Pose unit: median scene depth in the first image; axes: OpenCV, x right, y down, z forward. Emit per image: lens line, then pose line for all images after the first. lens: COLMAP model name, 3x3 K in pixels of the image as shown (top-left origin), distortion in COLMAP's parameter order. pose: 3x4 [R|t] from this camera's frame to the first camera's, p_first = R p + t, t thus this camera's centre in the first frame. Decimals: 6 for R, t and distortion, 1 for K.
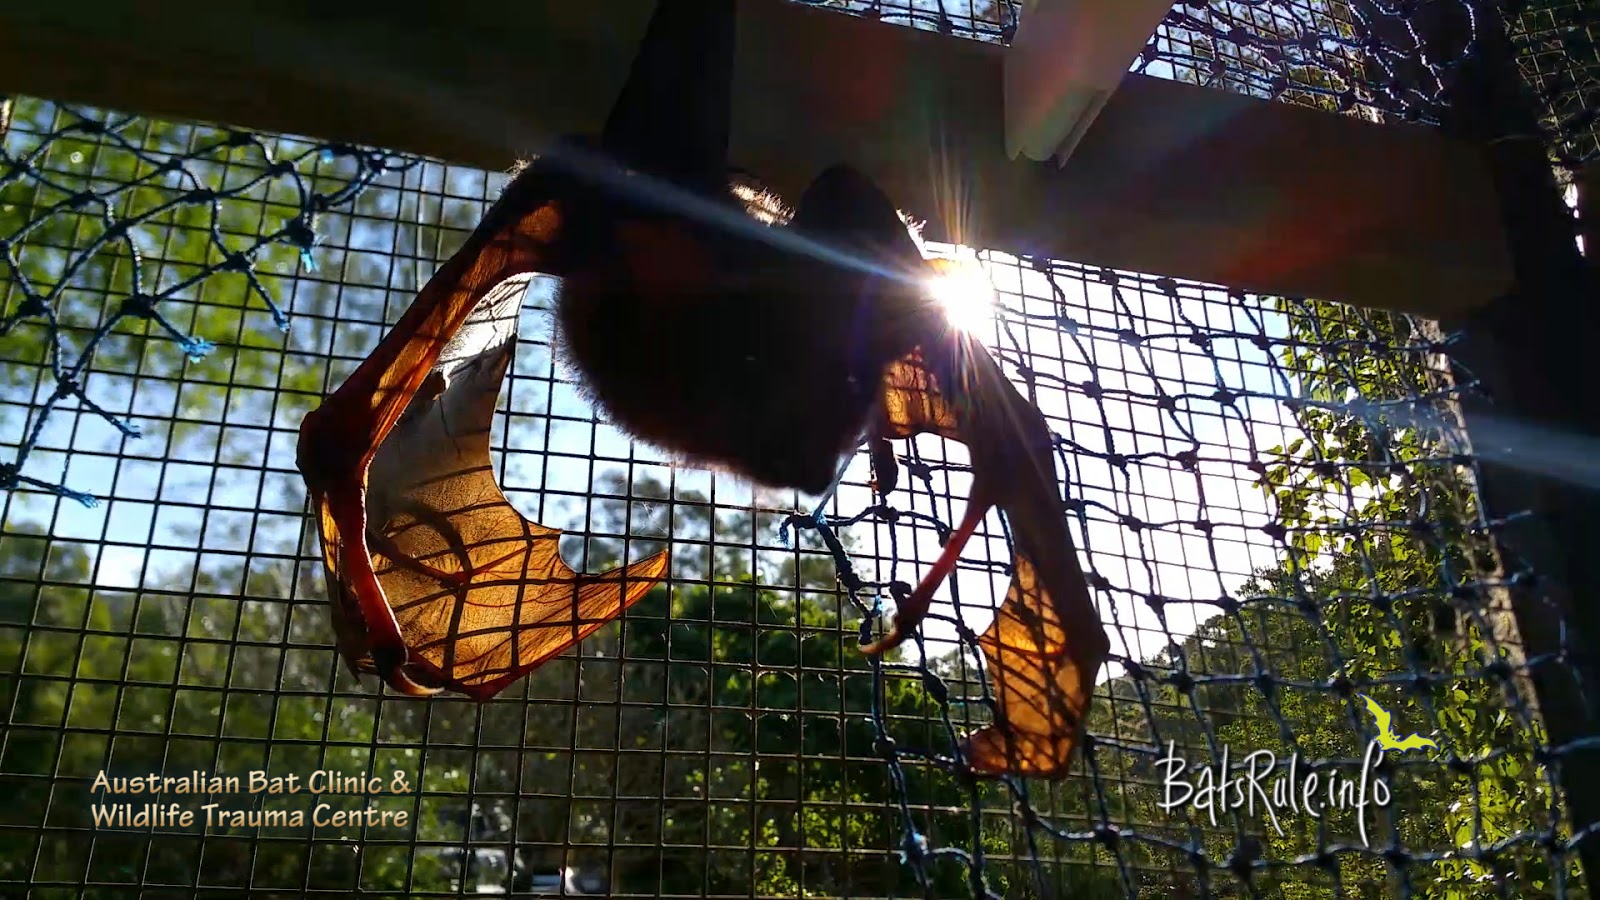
lens RADIAL K [[1429.9, 0, 787.6], [0, 1429.9, 485.9], [0, 0, 1]] dist [-0.027284, -0.023654]
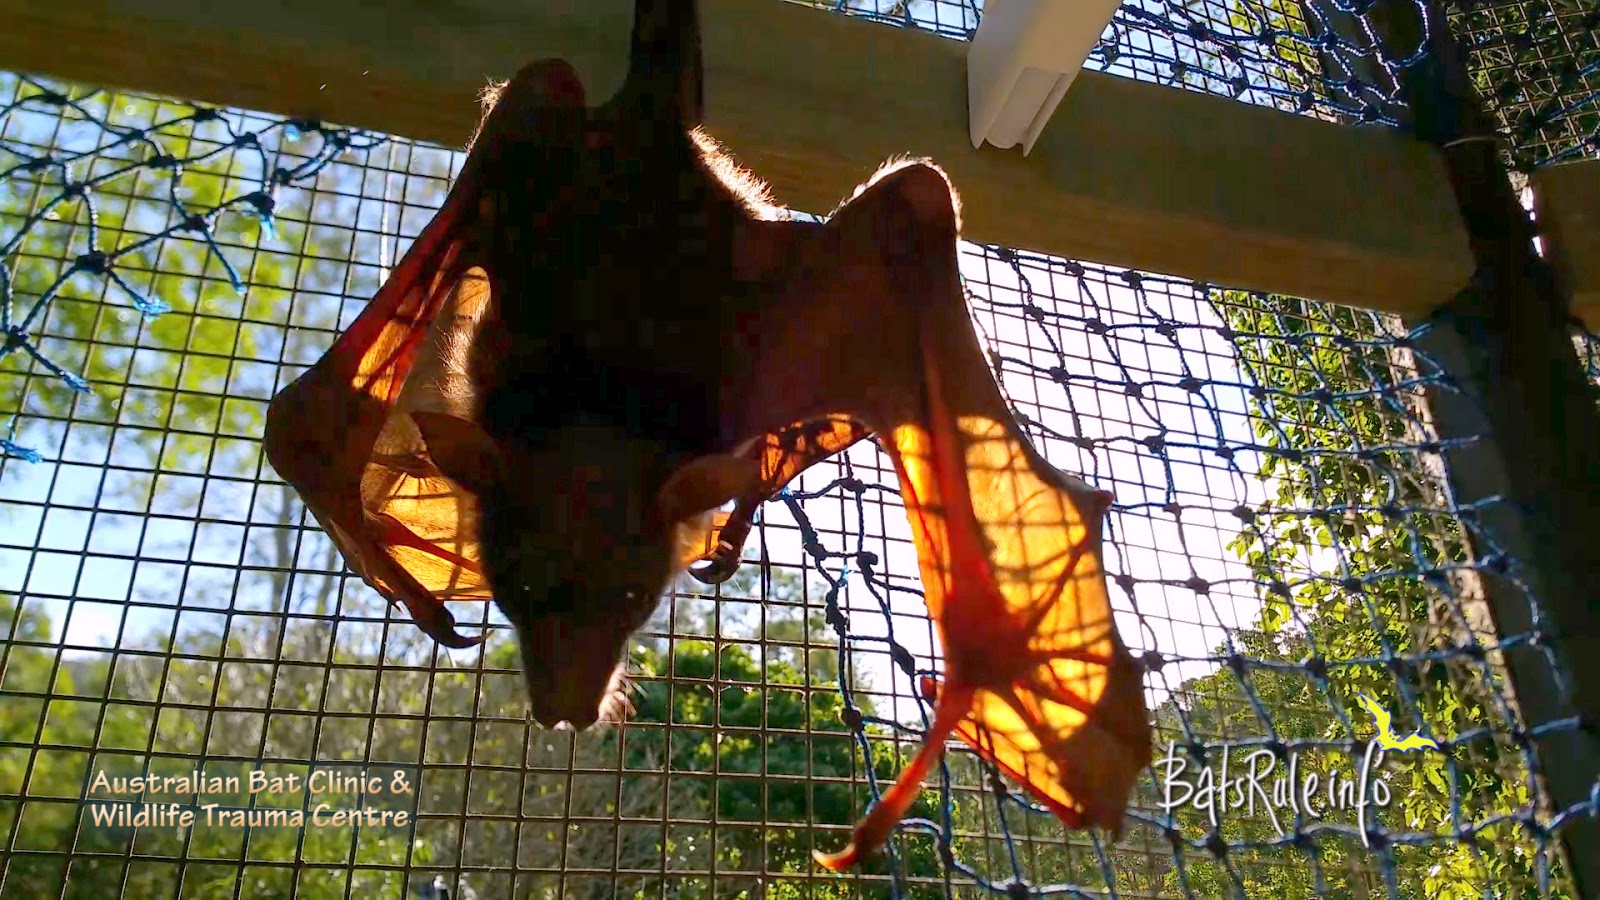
lens RADIAL K [[1427.7, 0, 800.0], [0, 1427.7, 450.0], [0, 0, 1]] dist [0.000250, -0.086839]
pose [[0.999653, 0.001823, 0.026279, 0.005608], [0.000182, 0.997101, -0.076088, 0.059454], [-0.026342, 0.076066, 0.996755, 0.011889]]
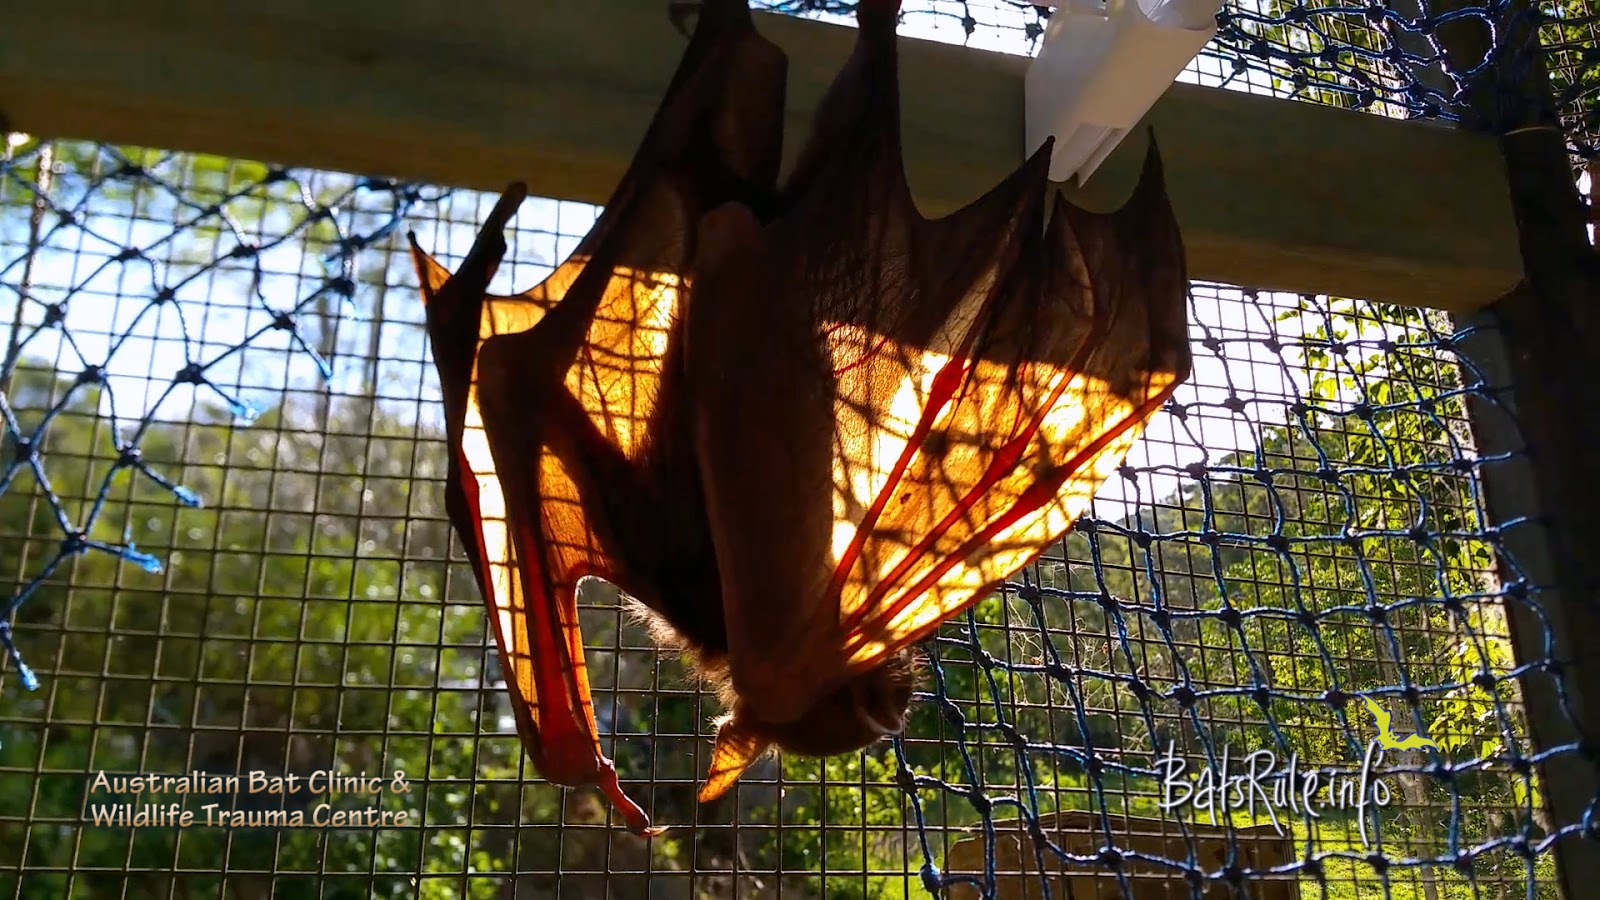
lens RADIAL K [[1427.7, 0, 800.0], [0, 1427.7, 450.0], [0, 0, 1]] dist [0.000250, -0.086839]
pose [[0.999991, -0.001149, -0.004175, -0.004687], [0.001586, 0.994329, 0.106338, -0.139376], [0.004030, -0.106343, 0.994321, -0.034820]]
